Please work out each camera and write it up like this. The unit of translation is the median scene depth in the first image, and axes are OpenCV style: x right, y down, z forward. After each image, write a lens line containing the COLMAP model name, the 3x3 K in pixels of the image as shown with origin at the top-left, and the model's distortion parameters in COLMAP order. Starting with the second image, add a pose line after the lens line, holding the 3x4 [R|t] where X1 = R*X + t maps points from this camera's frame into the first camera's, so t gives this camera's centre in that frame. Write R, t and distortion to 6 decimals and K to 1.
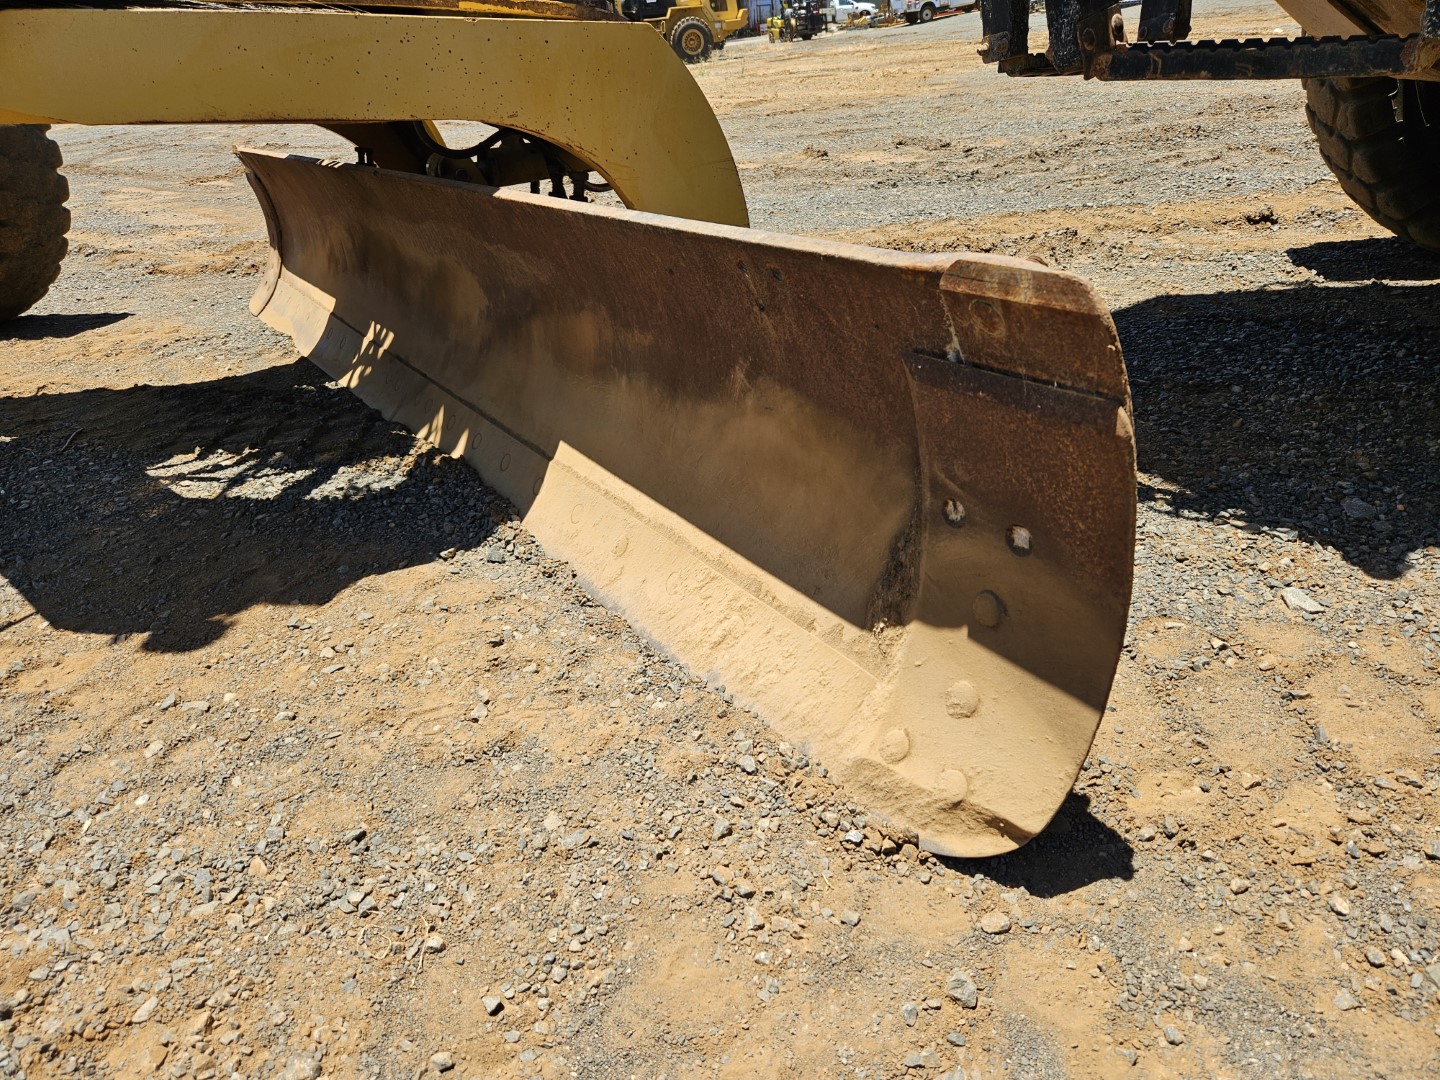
lens RADIAL K [[965.8, 0, 712.9], [0, 965.8, 530.8], [0, 0, 1]] dist [0.075477, -0.061657]
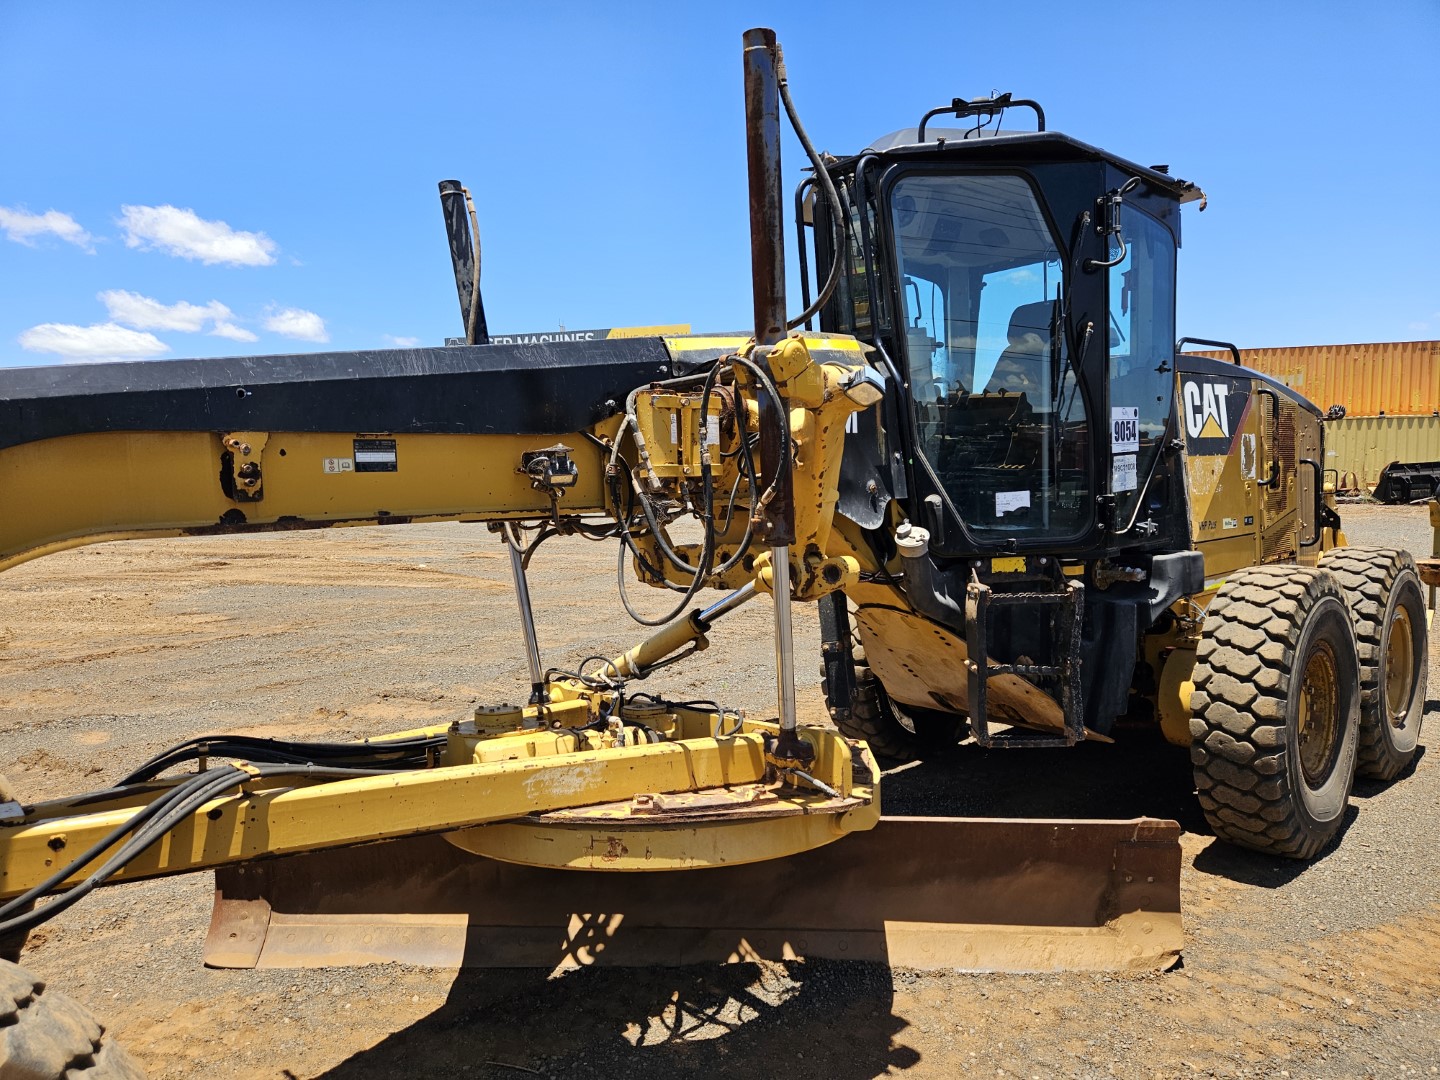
lens RADIAL K [[971.8, 0, 716.7], [0, 971.8, 548.0], [0, 0, 1]] dist [0.068711, -0.063669]
pose [[0.588360, 0.015396, 0.808452, -2.216837], [0.322167, 0.912571, -0.251839, -0.431693], [-0.741647, 0.408629, 0.531960, -0.251635]]
